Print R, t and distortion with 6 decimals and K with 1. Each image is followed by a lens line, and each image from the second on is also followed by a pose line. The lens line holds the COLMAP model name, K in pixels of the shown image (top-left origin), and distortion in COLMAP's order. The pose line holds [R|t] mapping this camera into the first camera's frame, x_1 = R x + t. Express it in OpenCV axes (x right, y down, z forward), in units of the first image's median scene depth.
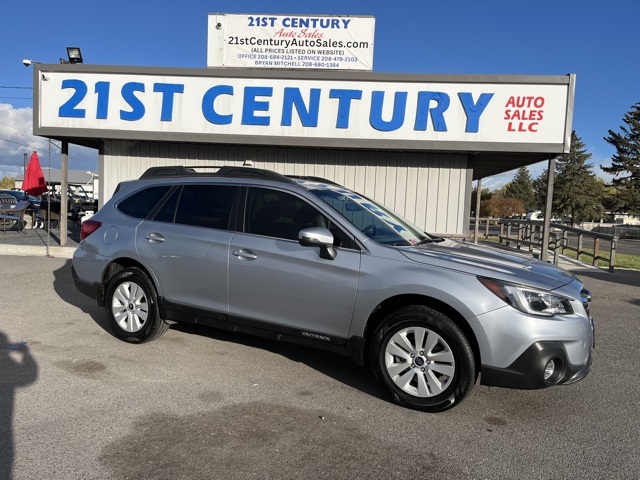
lens RADIAL K [[481.9, 0, 318.1], [0, 481.9, 241.6], [0, 0, 1]] dist [0.075901, -0.103472]
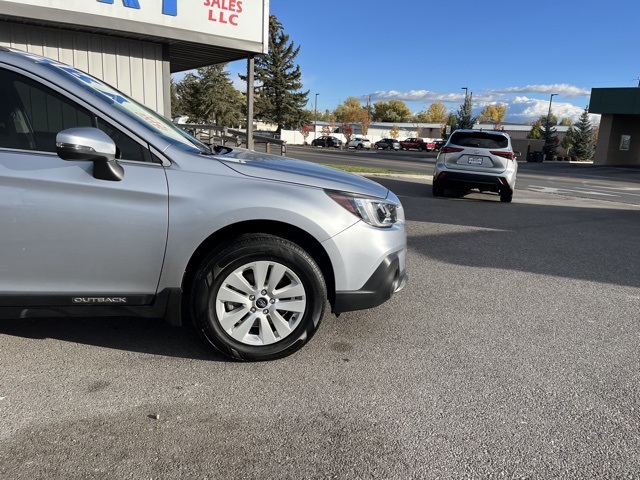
lens RADIAL K [[481.9, 0, 324.5], [0, 481.9, 244.9], [0, 0, 1]] dist [0.075901, -0.103472]
pose [[0.761658, -0.149354, 0.630532, -0.074091], [0.022754, 0.978639, 0.204324, -0.001634], [-0.647579, -0.141277, 0.748787, 0.135553]]
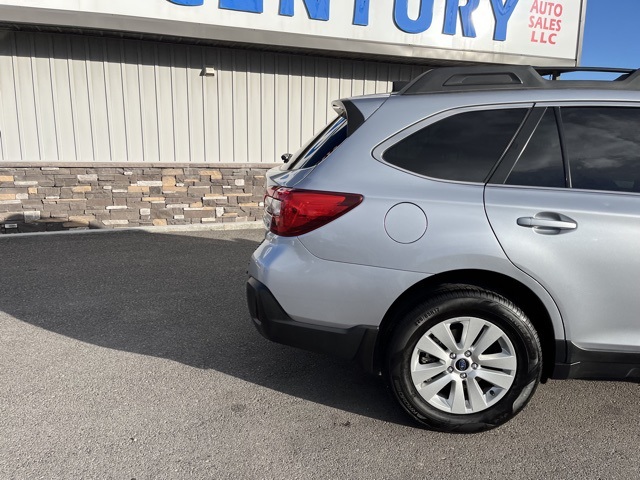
lens RADIAL K [[481.9, 0, 315.6], [0, 481.9, 242.6], [0, 0, 1]] dist [0.075901, -0.103472]
pose [[0.897202, -0.120681, 0.424811, -0.375070], [0.051845, 0.984069, 0.170060, -0.040757], [-0.438566, -0.130554, 0.889166, 0.342408]]
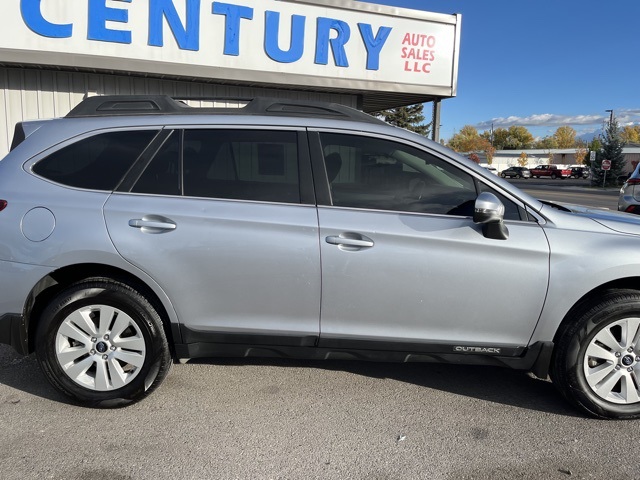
lens RADIAL K [[481.9, 0, 320.0], [0, 481.9, 234.1], [0, 0, 1]] dist [0.075901, -0.103472]
pose [[0.891034, -0.096284, 0.443608, -0.210061], [0.051509, 0.992380, 0.111933, -0.024883], [-0.451005, -0.076887, 0.889204, 0.206448]]
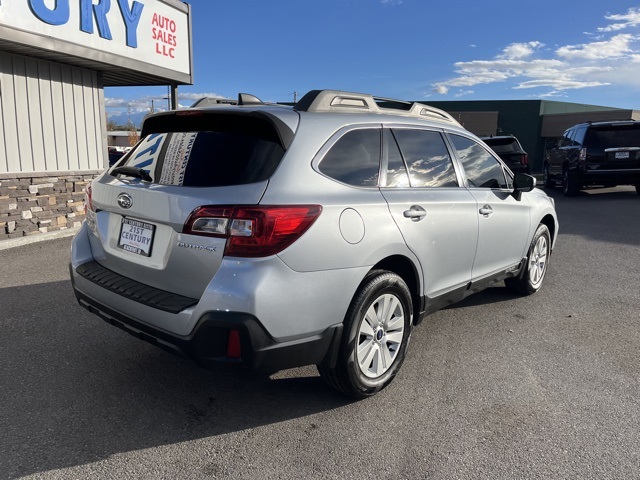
lens RADIAL K [[481.9, 0, 316.6], [0, 481.9, 244.9], [0, 0, 1]] dist [0.075901, -0.103472]
pose [[0.221640, -0.224499, 0.948934, -0.500171], [0.053629, 0.974471, 0.218015, -0.057776], [-0.973653, 0.002569, 0.228022, 0.497196]]
